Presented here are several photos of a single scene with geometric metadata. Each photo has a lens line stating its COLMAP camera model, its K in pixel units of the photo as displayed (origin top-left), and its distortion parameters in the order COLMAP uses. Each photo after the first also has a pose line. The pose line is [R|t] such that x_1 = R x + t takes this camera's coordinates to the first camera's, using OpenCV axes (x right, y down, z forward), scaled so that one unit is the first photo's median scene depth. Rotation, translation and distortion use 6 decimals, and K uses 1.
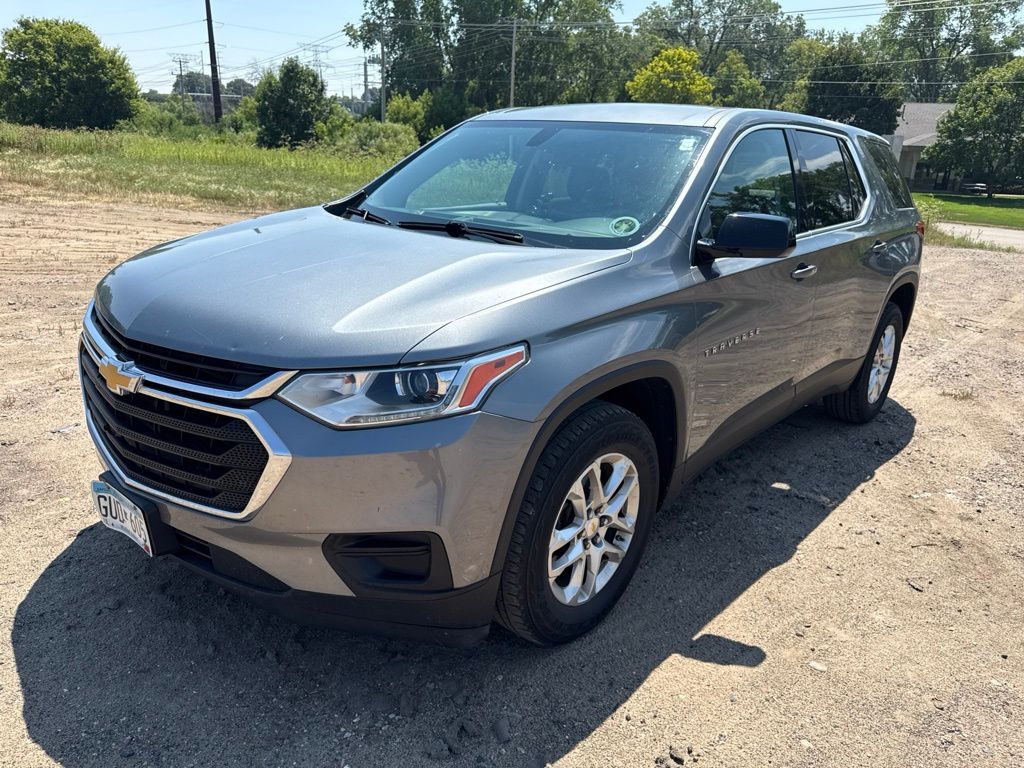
lens RADIAL K [[730.4, 0, 510.4], [0, 730.4, 377.8], [0, 0, 1]] dist [0.030673, -0.039236]
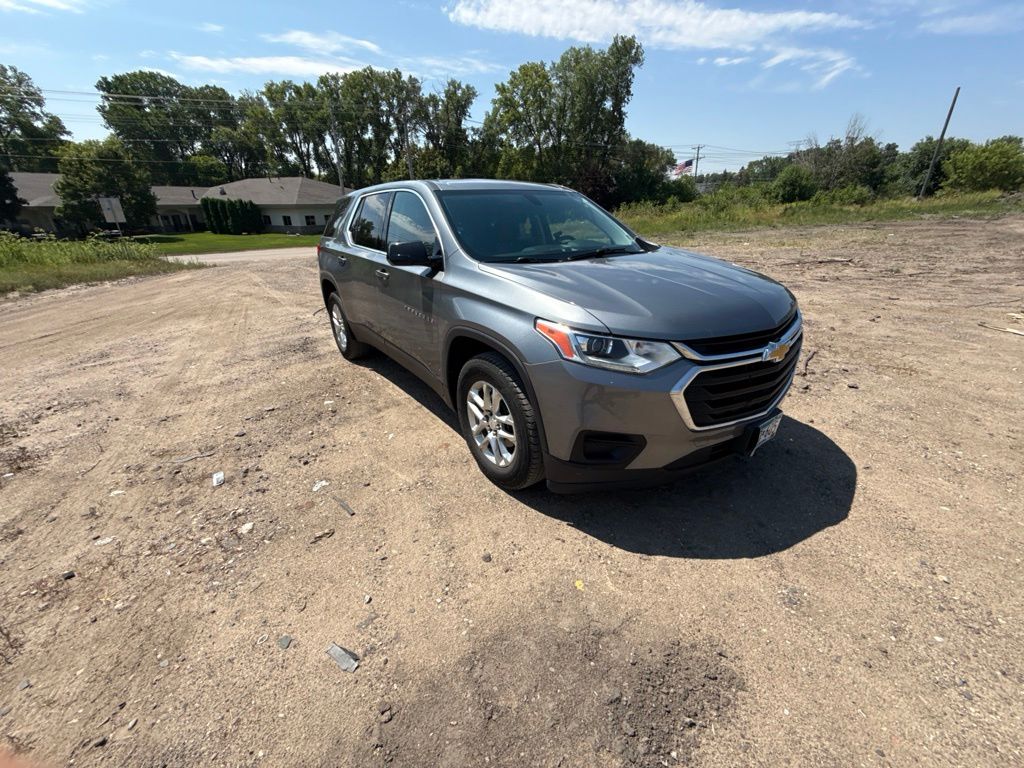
lens RADIAL K [[410.3, 0, 513.8], [0, 410.3, 384.1], [0, 0, 1]] dist [-0.001185, 0.000232]
pose [[0.210399, -0.423577, 0.881087, -0.050249], [0.322908, 0.880789, 0.346325, -0.015061], [-0.922747, 0.211644, 0.322093, 0.042137]]
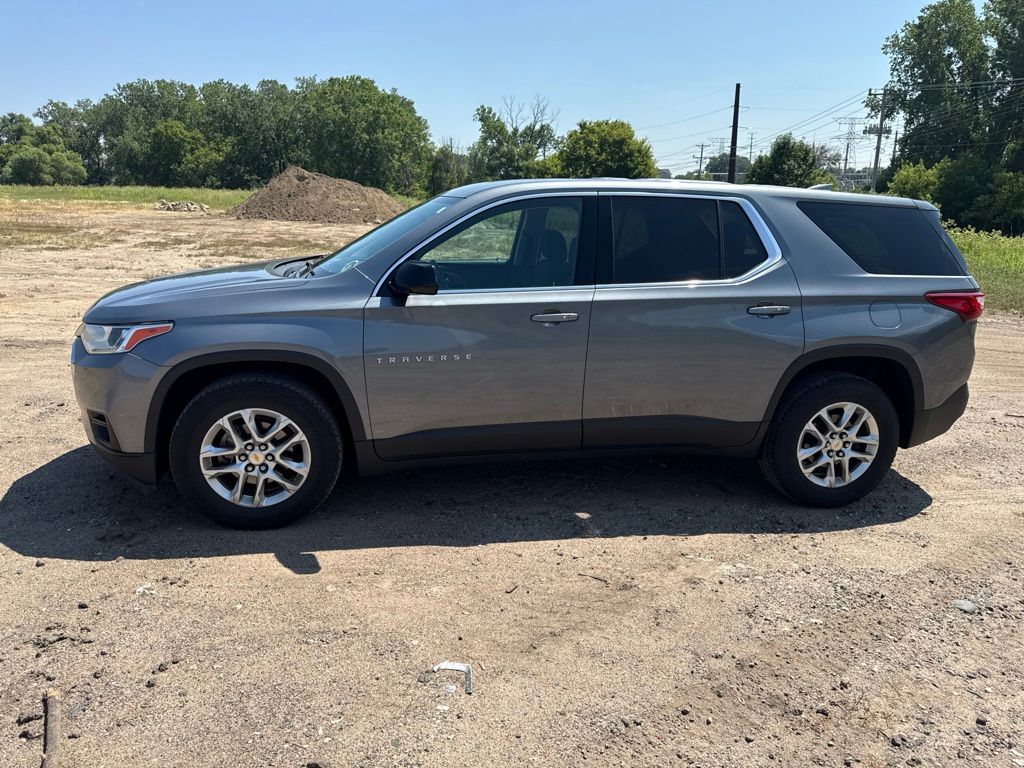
lens RADIAL K [[730.4, 0, 512.9], [0, 730.4, 383.9], [0, 0, 1]] dist [0.030673, -0.039236]
pose [[0.784580, 0.122370, -0.607832, 0.053731], [-0.174409, 0.984304, -0.026963, 0.000128], [0.594992, 0.127166, 0.793608, 0.003331]]
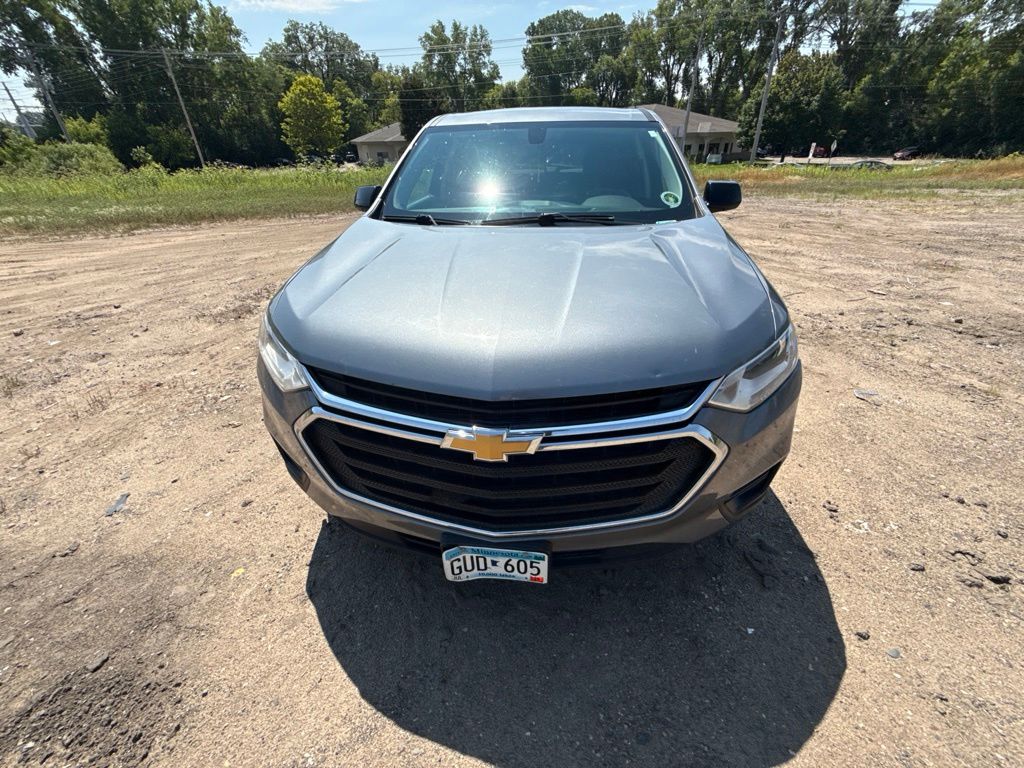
lens RADIAL K [[410.3, 0, 511.3], [0, 410.3, 383.8], [0, 0, 1]] dist [-0.001185, 0.000232]
pose [[0.817832, -0.336390, 0.466896, -0.023997], [0.226289, 0.933980, 0.276540, -0.006818], [-0.529097, -0.120509, 0.839961, 0.019075]]
